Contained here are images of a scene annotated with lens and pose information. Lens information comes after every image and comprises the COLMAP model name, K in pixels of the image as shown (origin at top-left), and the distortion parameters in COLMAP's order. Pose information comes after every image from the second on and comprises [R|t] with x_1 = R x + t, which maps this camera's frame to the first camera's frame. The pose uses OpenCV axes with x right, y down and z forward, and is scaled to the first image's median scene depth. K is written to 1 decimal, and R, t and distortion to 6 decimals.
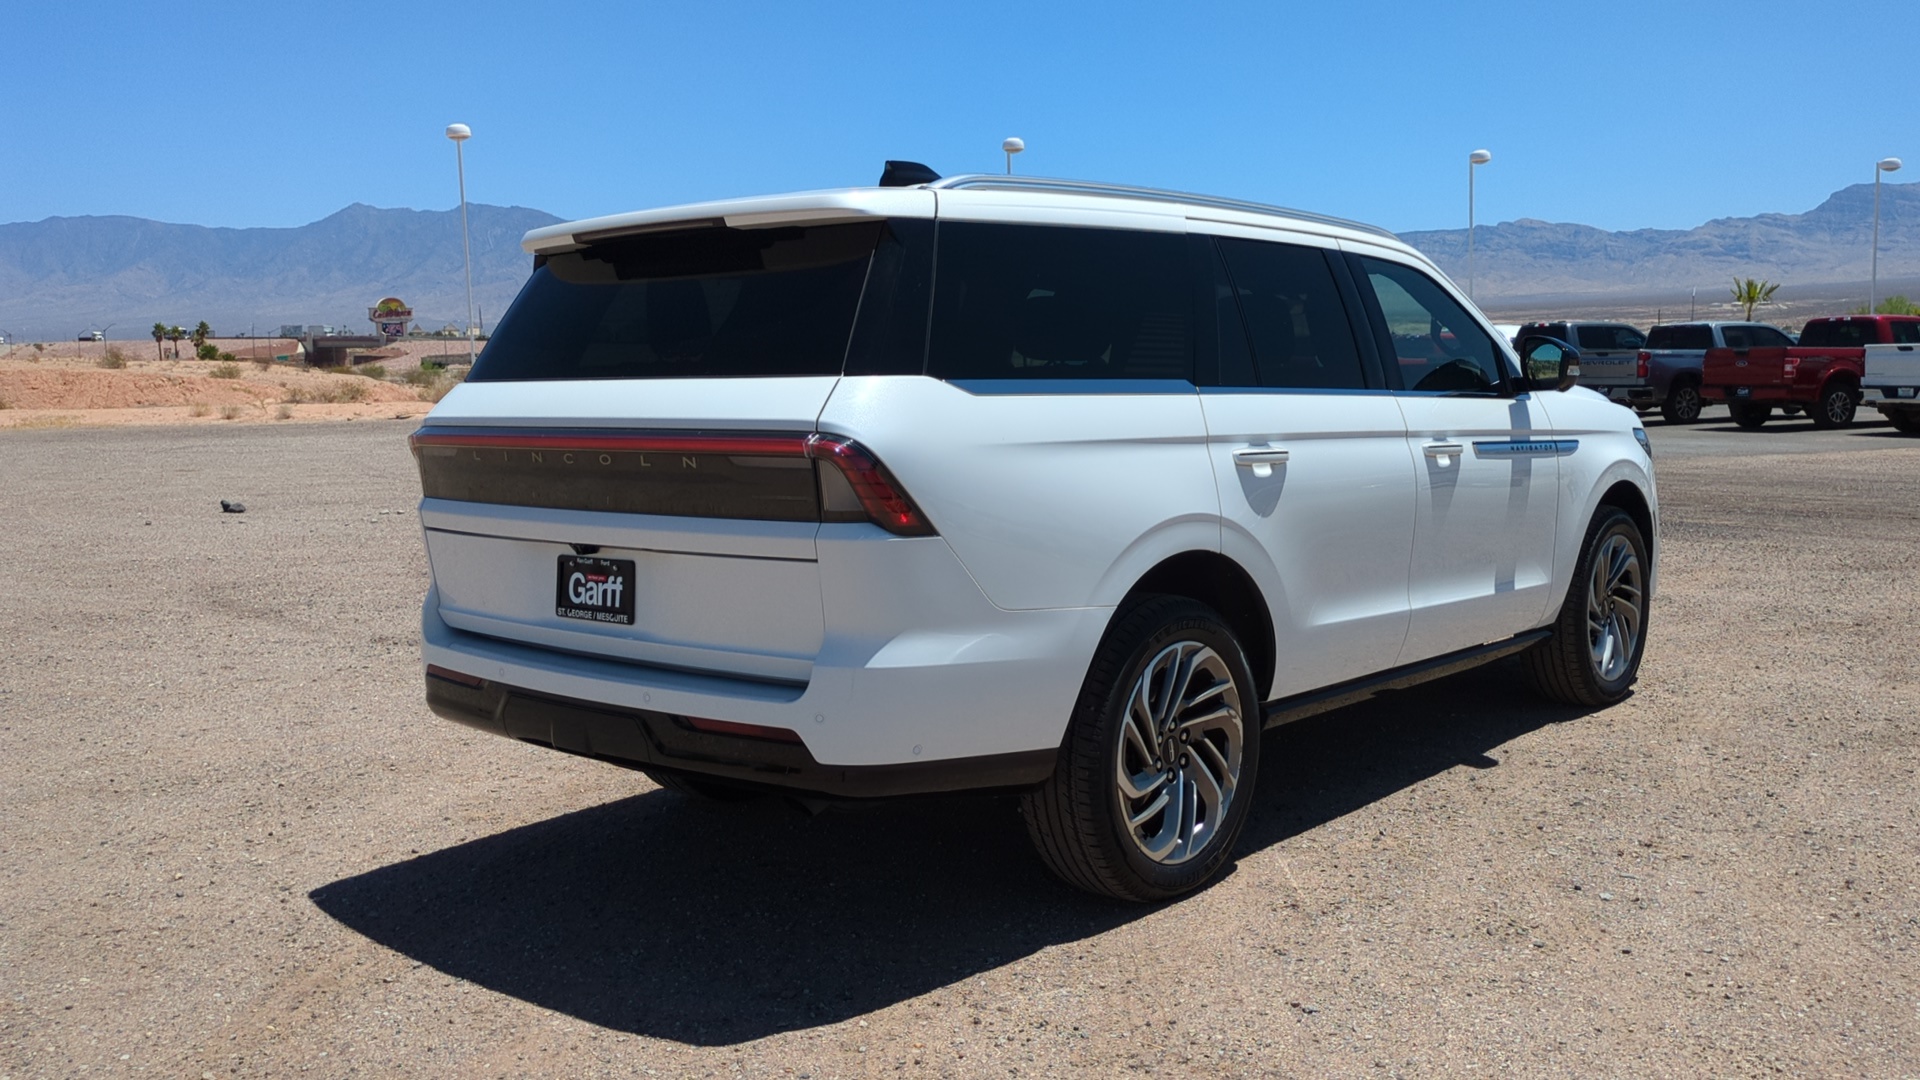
lens RADIAL K [[1643.8, 0, 980.5], [0, 1643.8, 528.9], [0, 0, 1]] dist [0.068818, -0.092851]
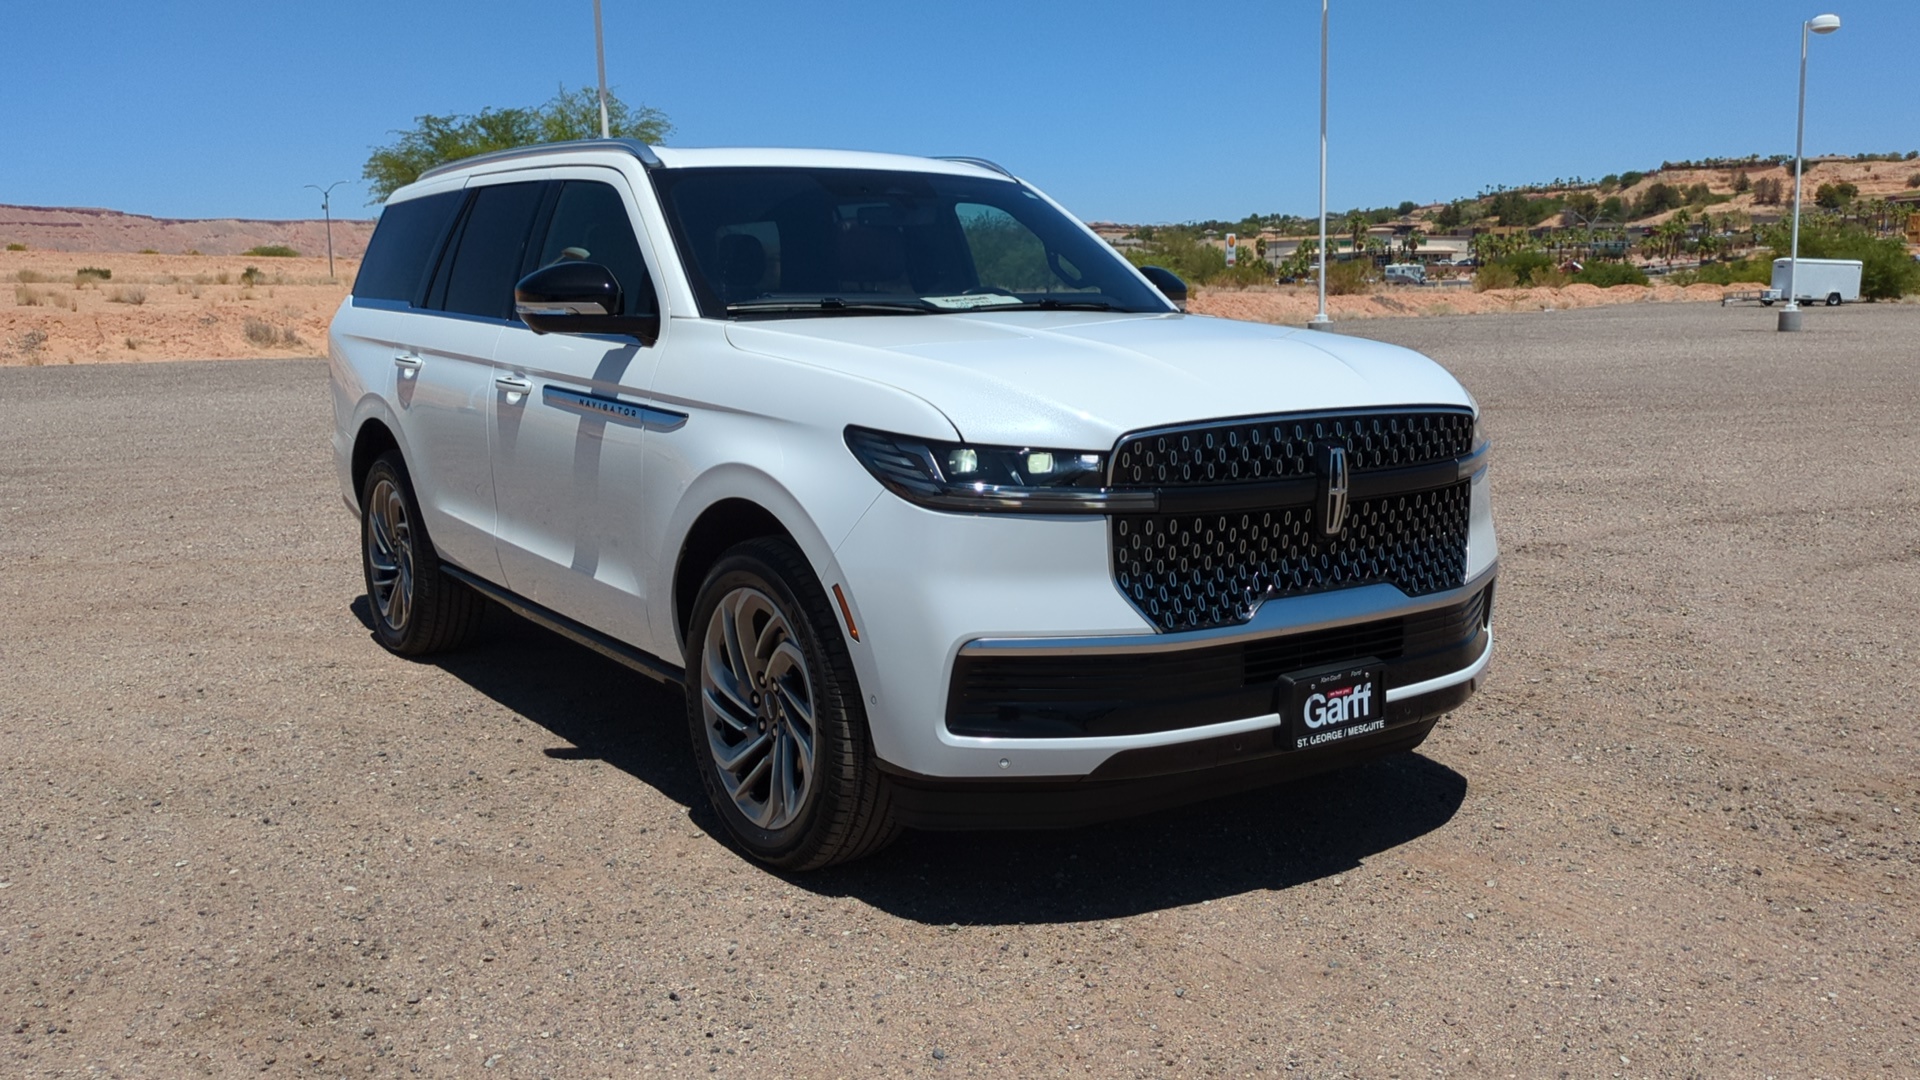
lens RADIAL K [[1643.8, 0, 980.5], [0, 1643.8, 528.9], [0, 0, 1]] dist [0.068818, -0.092851]
pose [[-0.242695, 0.158905, -0.957000, 1.408137], [-0.081239, 0.979699, 0.183277, -0.202534], [0.966695, 0.122226, -0.224858, 1.829831]]
